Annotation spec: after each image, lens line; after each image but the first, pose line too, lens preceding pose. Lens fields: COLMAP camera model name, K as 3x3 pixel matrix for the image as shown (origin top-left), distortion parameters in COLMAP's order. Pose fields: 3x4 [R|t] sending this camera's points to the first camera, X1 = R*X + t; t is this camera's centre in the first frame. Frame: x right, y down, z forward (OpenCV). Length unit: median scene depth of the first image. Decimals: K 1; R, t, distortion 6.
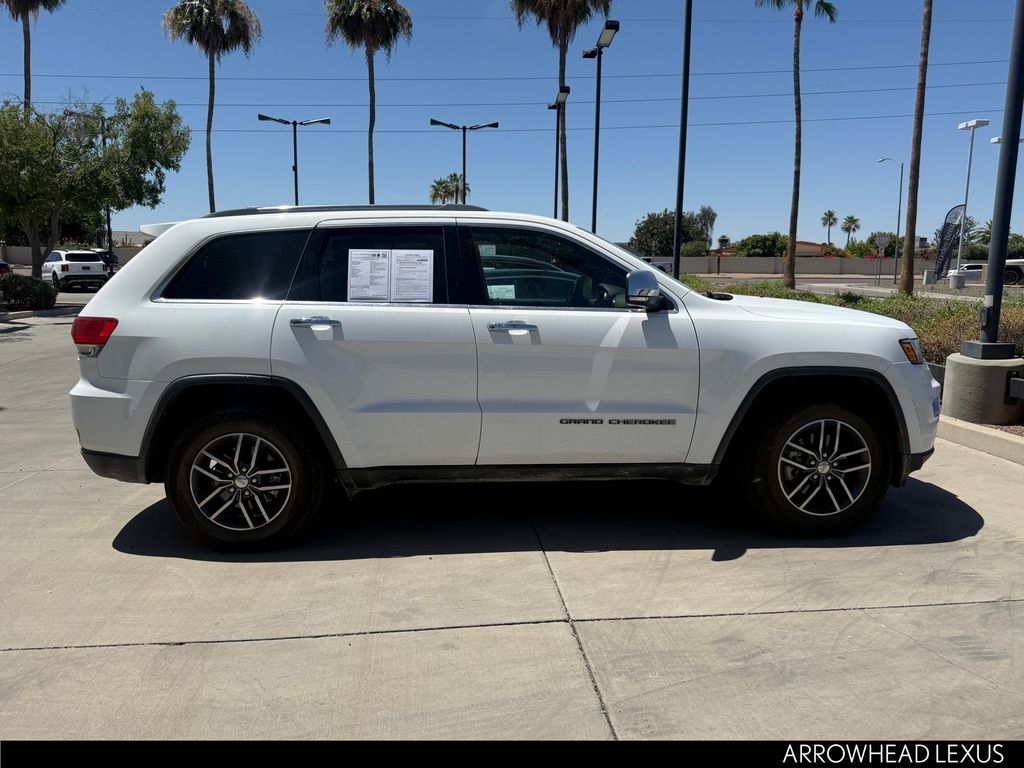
lens RADIAL K [[821.3, 0, 512.0], [0, 821.3, 384.0], [0, 0, 1]] dist [0.062957, -0.080441]
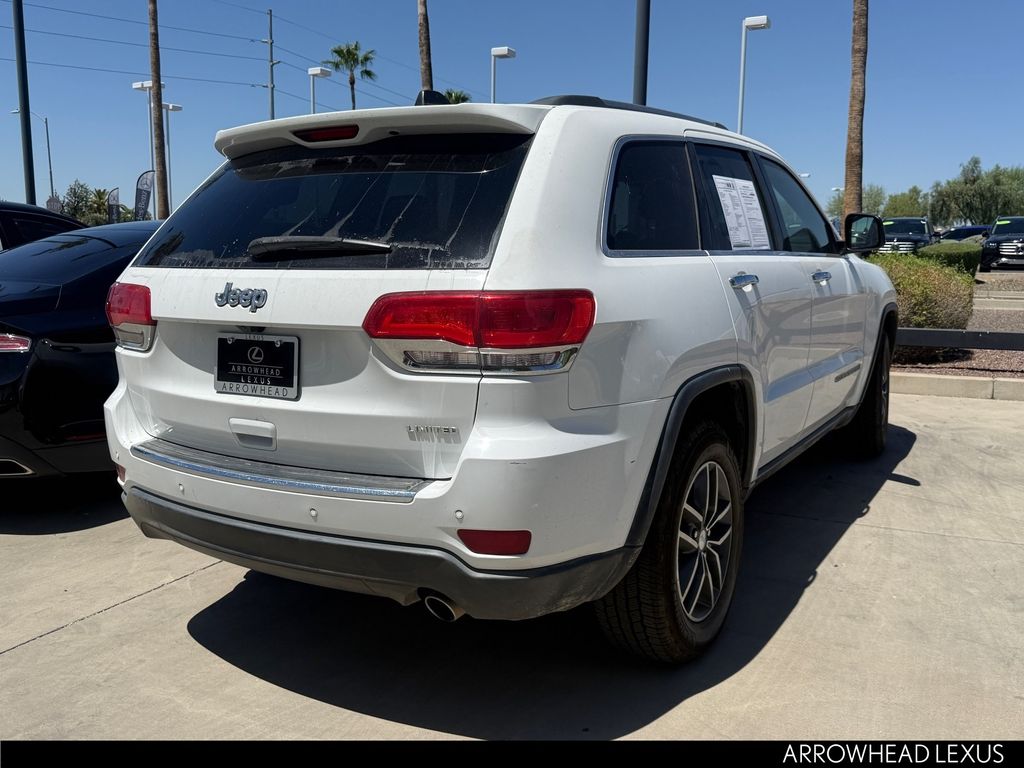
lens RADIAL K [[899.9, 0, 512.0], [0, 899.9, 384.0], [0, 0, 1]] dist [0.065420, -0.114688]
pose [[0.555882, -0.131688, 0.820764, -0.949224], [0.116421, 0.989974, 0.079988, -0.070414], [-0.823069, 0.051090, 0.565639, 0.721983]]
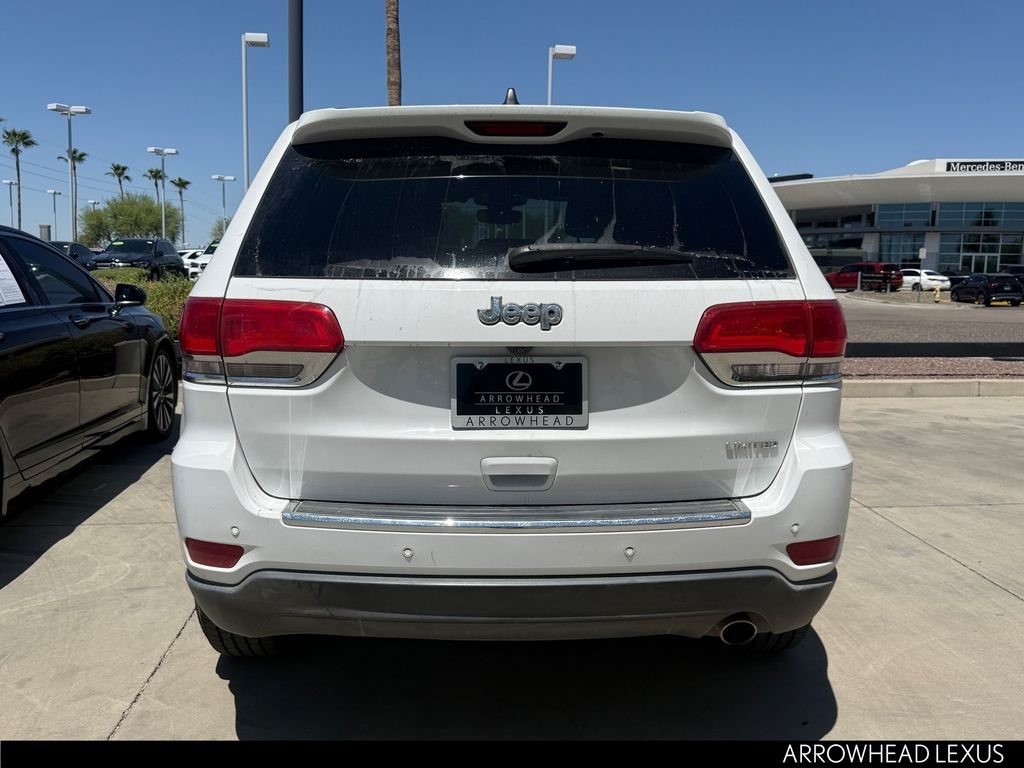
lens RADIAL K [[899.9, 0, 512.0], [0, 899.9, 384.0], [0, 0, 1]] dist [0.065420, -0.114688]
pose [[0.028688, -0.134039, 0.990561, -1.050330], [0.124187, 0.983769, 0.129523, -0.123655], [-0.991844, 0.119299, 0.044868, 1.161076]]
